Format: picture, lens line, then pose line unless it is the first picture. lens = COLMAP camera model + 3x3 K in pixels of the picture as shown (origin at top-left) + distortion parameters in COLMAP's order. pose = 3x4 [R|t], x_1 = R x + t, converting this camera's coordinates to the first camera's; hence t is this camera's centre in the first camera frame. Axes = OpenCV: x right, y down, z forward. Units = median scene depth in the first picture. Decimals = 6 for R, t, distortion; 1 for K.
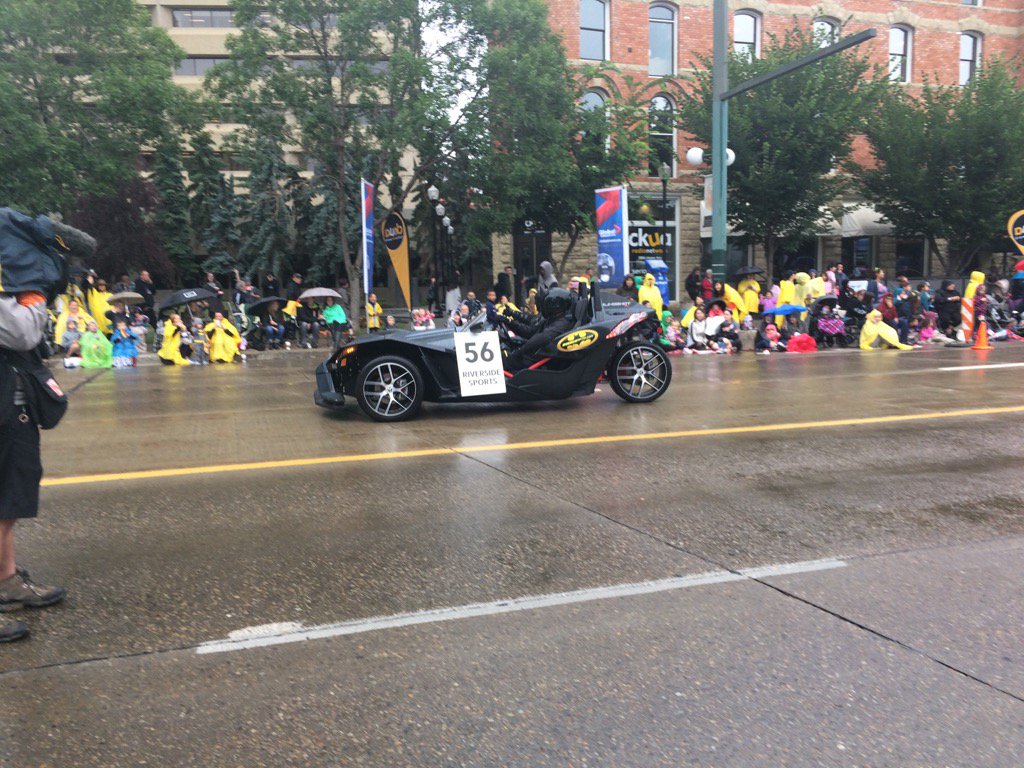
lens RADIAL K [[873.4, 0, 514.4], [0, 873.4, 386.8], [0, 0, 1]] dist [0.081314, -0.104744]
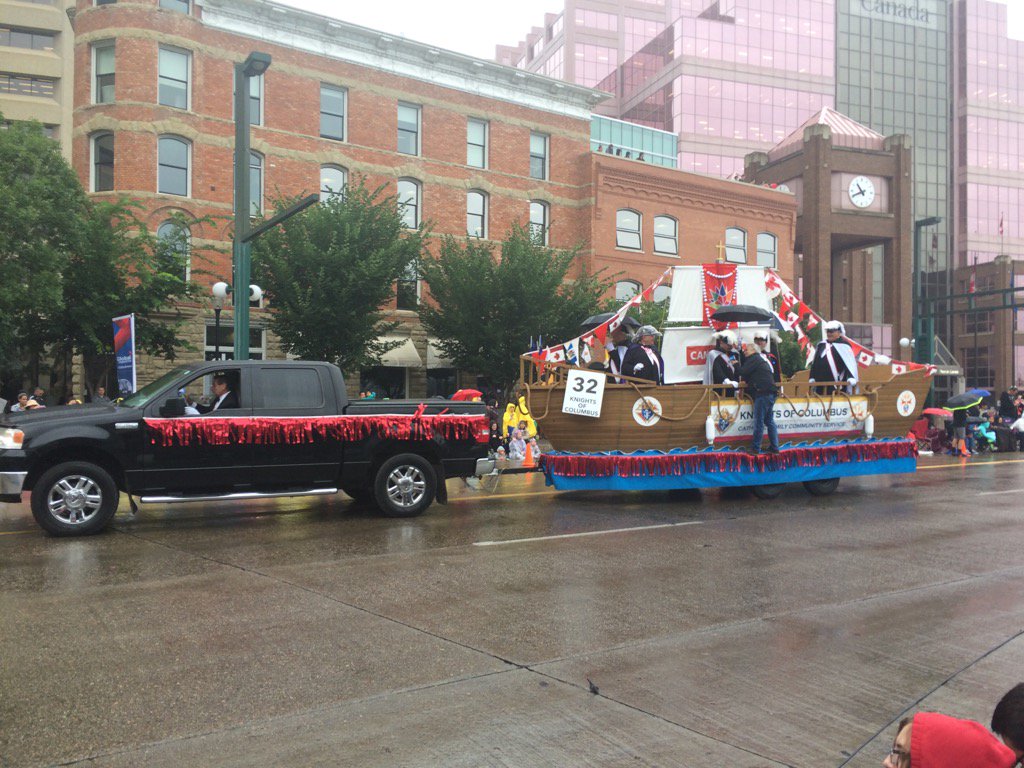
lens RADIAL K [[871.1, 0, 516.2], [0, 871.1, 387.1], [0, 0, 1]] dist [0.074812, -0.093598]
pose [[0.961484, 0.023617, 0.273846, 0.226396], [0.014694, 0.990461, -0.137011, 0.006250], [-0.274469, 0.135758, 0.951965, -0.087281]]
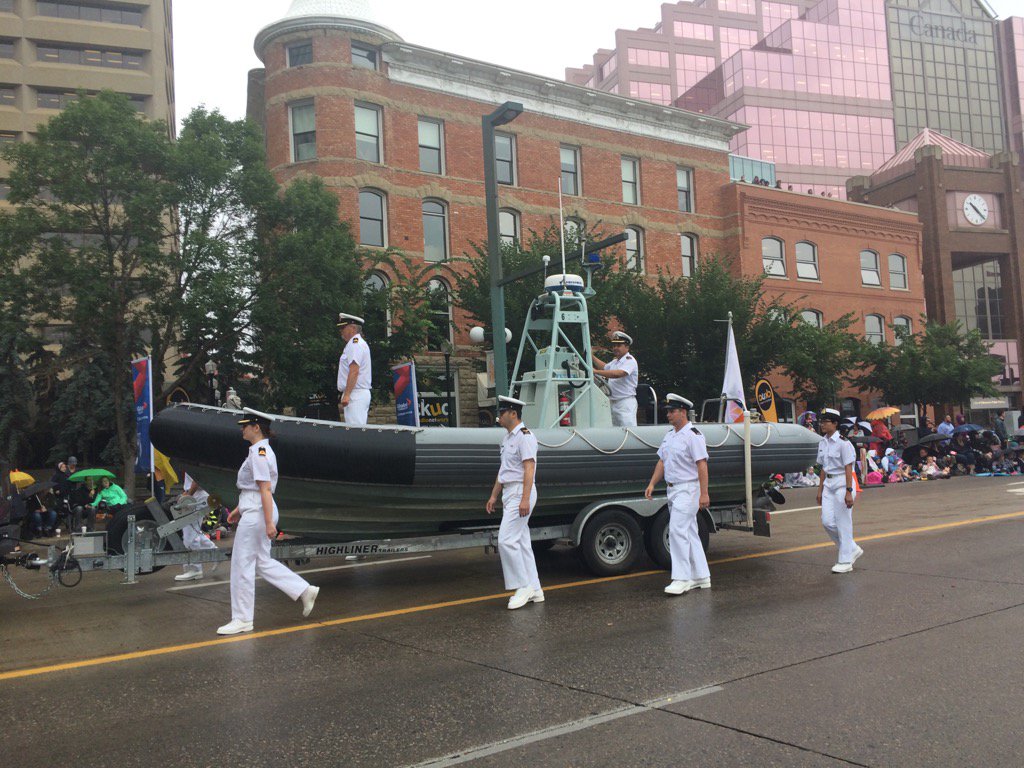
lens RADIAL K [[873.4, 0, 515.3], [0, 873.4, 383.4], [0, 0, 1]] dist [0.081314, -0.104744]
pose [[0.963843, -0.011506, 0.266221, -0.032633], [0.062757, 0.980767, -0.184819, 0.000502], [-0.258974, 0.194844, 0.946028, -0.019655]]
